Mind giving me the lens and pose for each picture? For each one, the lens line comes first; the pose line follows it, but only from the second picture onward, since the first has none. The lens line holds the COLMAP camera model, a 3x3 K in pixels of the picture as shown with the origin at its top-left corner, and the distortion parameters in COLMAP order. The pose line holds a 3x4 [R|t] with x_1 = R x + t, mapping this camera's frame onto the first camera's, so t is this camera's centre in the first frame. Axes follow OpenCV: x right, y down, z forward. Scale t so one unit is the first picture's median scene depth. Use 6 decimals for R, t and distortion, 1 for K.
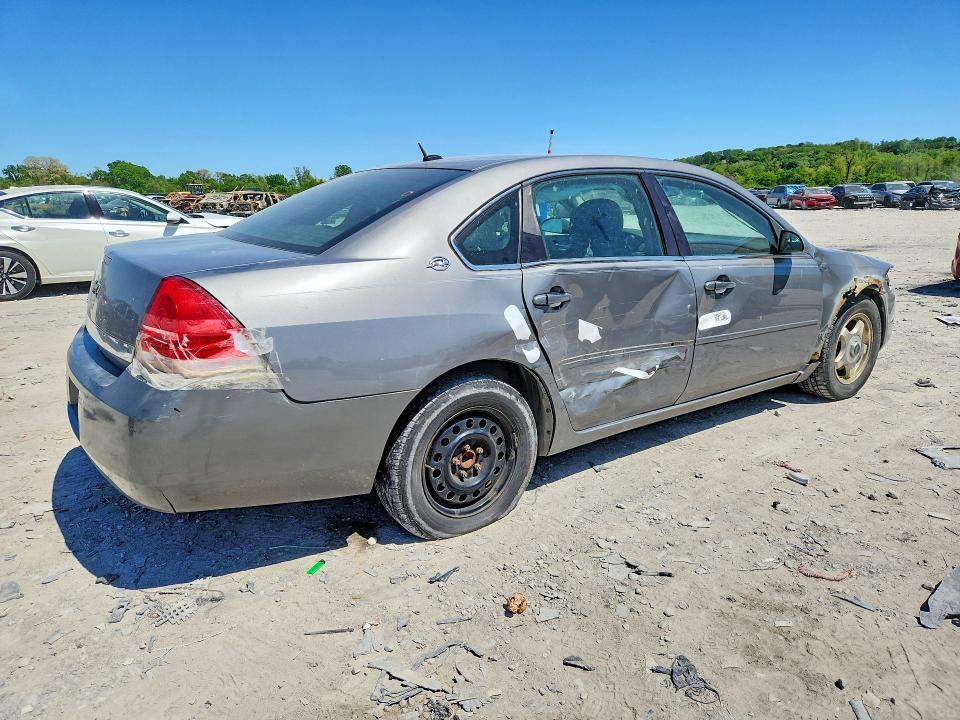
lens RADIAL K [[680.8, 0, 479.7], [0, 680.8, 359.7], [0, 0, 1]] dist [0.030278, -0.009405]
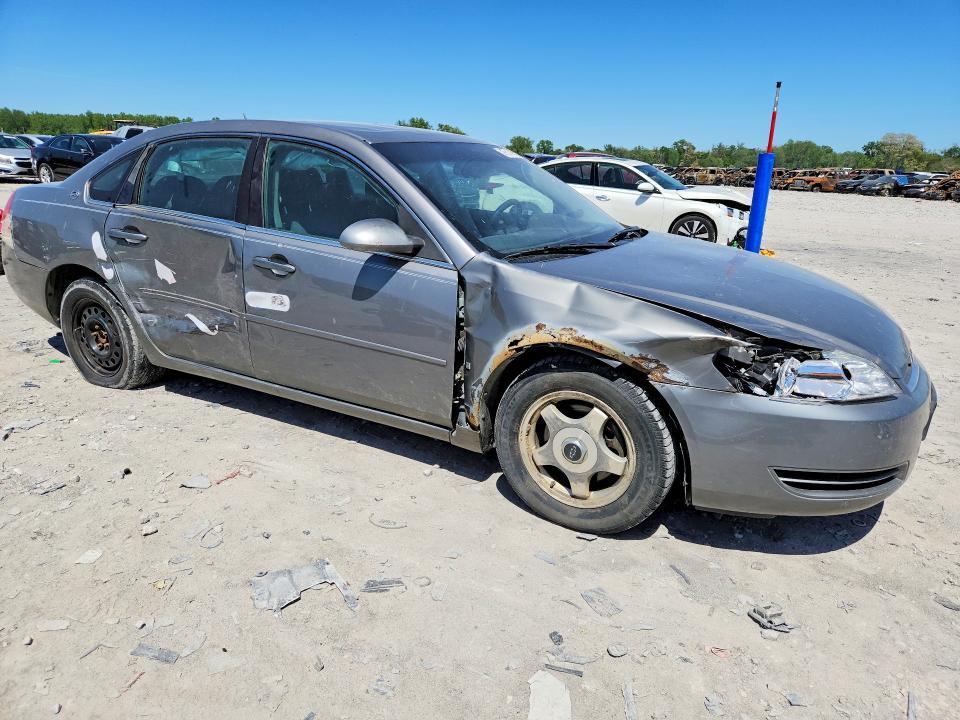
lens RADIAL K [[680.8, 0, 479.5], [0, 680.8, 361.1], [0, 0, 1]] dist [0.030278, -0.009405]
pose [[0.396186, 0.281480, -0.873960, 1.271185], [-0.253226, 0.948431, 0.190672, -0.227376], [0.882561, 0.145767, 0.447033, 0.853670]]
